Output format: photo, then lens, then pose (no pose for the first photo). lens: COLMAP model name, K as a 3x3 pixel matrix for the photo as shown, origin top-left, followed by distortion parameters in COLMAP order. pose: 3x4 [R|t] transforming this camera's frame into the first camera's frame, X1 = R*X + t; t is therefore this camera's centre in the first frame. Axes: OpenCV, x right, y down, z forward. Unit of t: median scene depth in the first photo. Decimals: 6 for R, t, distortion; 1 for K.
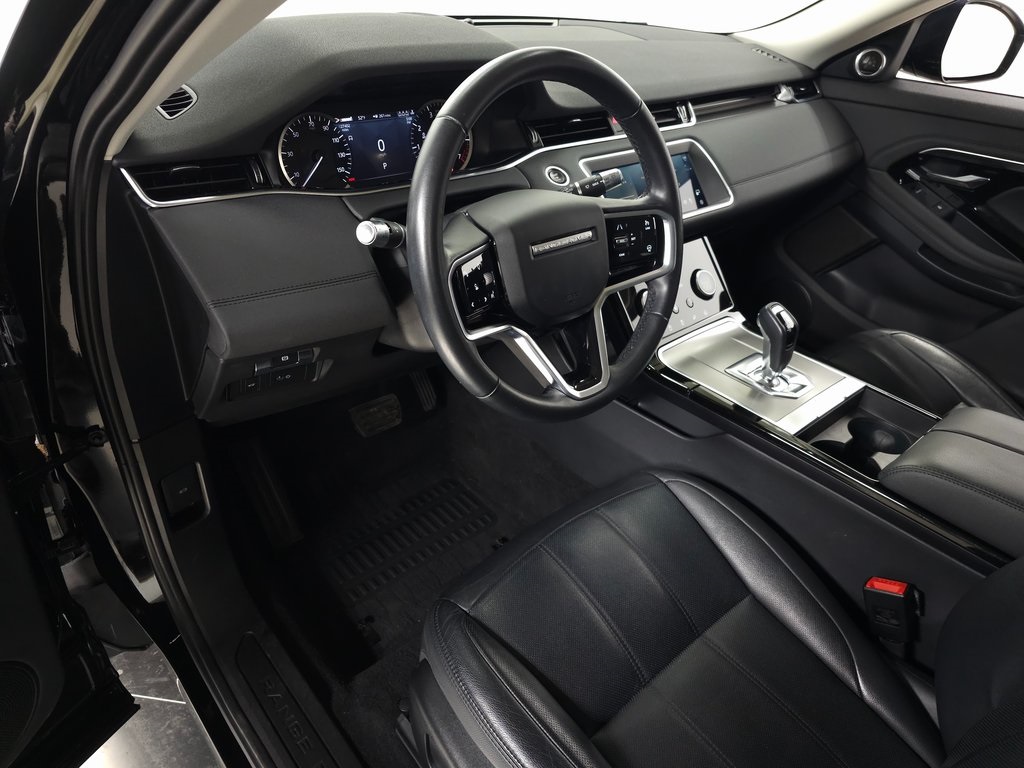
lens RADIAL K [[699.8, 0, 512.0], [0, 699.8, 384.0], [0, 0, 1]] dist [0.047863, -0.053060]
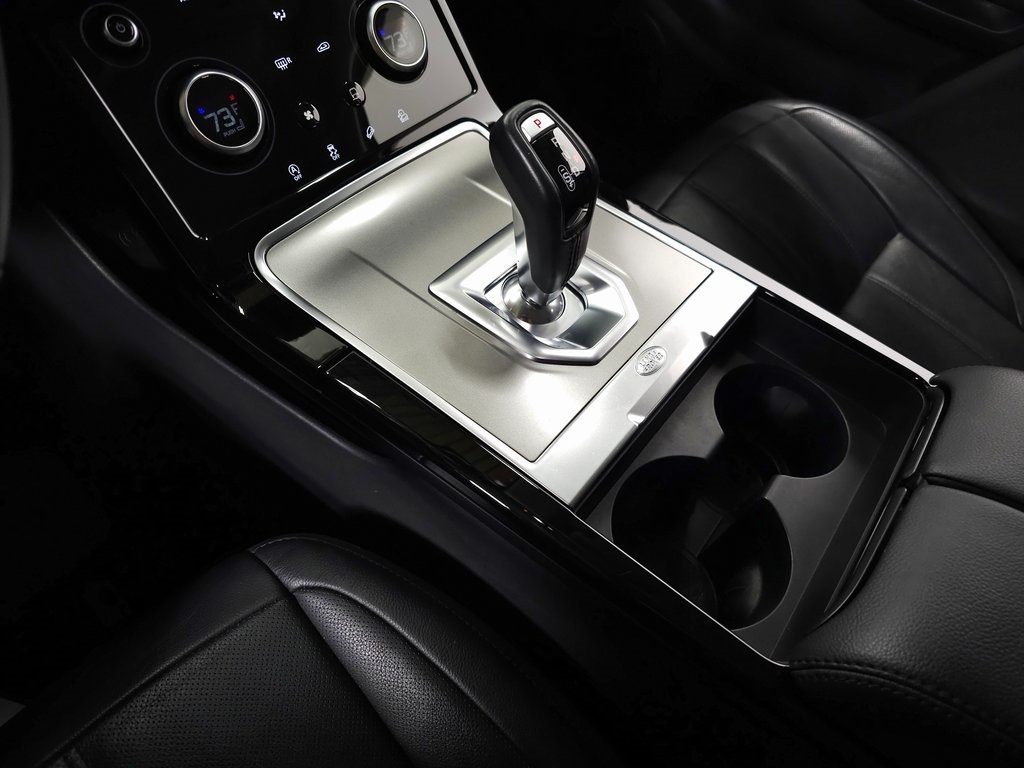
lens RADIAL K [[699.8, 0, 512.0], [0, 699.8, 384.0], [0, 0, 1]] dist [0.047863, -0.053060]
pose [[0.982317, -0.114860, 0.147851, 0.277059], [0.059059, 0.939484, 0.337465, -0.094540], [-0.177665, -0.322766, 0.929655, 0.595973]]
